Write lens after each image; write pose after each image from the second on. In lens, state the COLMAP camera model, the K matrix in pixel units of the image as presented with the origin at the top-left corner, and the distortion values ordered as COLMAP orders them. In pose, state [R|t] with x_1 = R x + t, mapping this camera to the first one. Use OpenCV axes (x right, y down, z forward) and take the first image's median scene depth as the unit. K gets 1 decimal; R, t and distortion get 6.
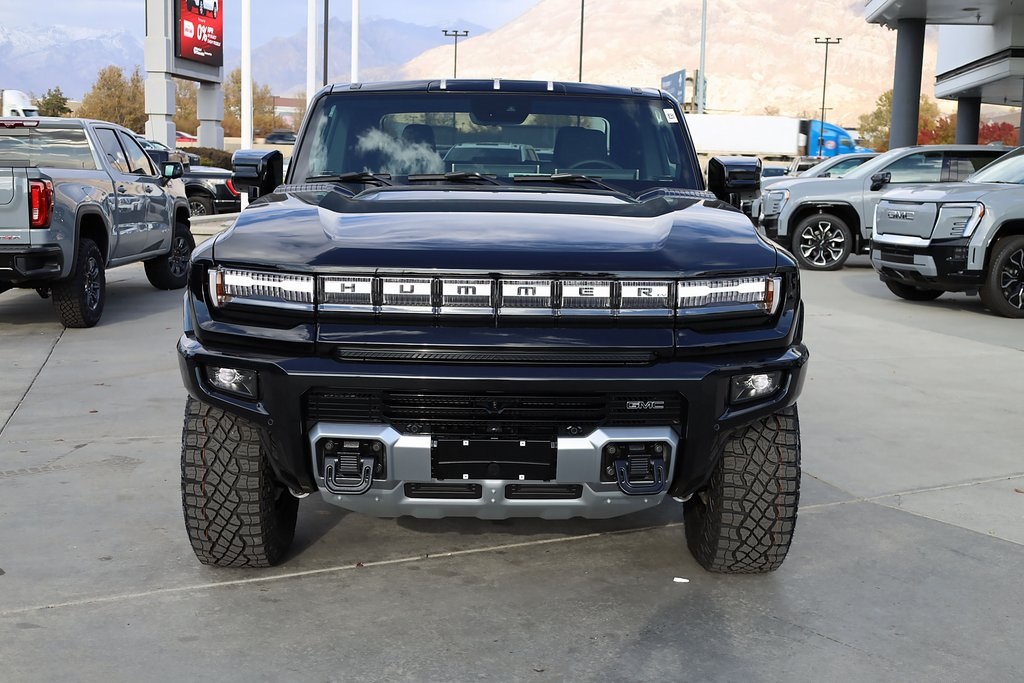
lens RADIAL K [[1235.3, 0, 506.1], [0, 1235.3, 342.4], [0, 0, 1]] dist [0.008123, 0.000000]
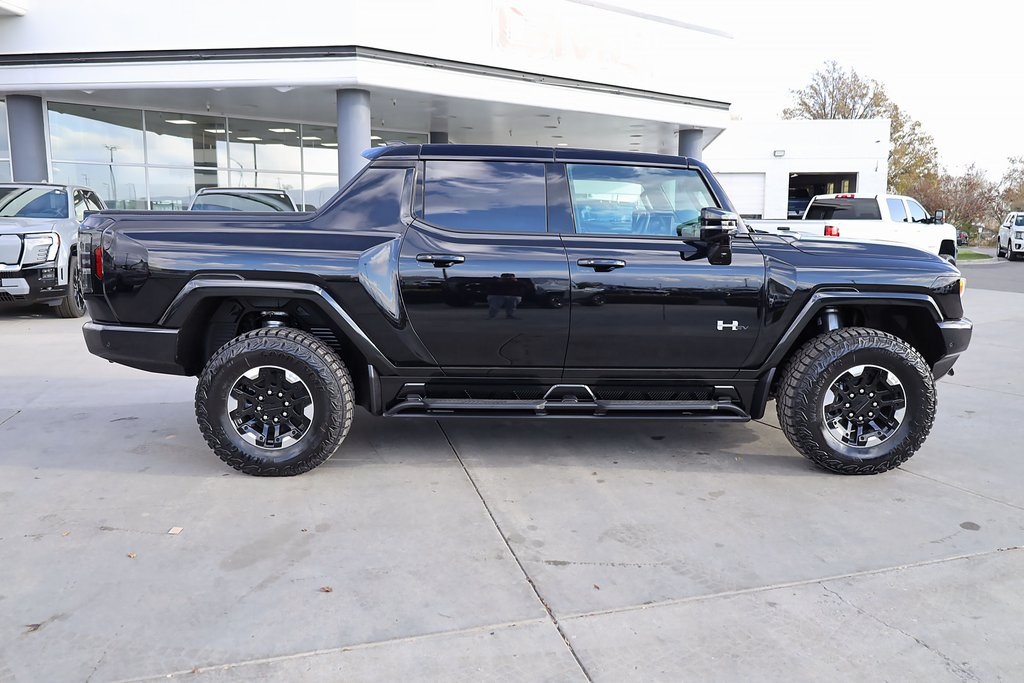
lens RADIAL K [[787.3, 0, 504.8], [0, 787.3, 330.2], [0, 0, 1]] dist [-0.033588, 0.014832]
pose [[-0.000537, -0.165975, 0.986130, -1.139748], [0.133825, 0.977248, 0.164553, -0.218848], [-0.991005, 0.132058, 0.021687, 1.358867]]
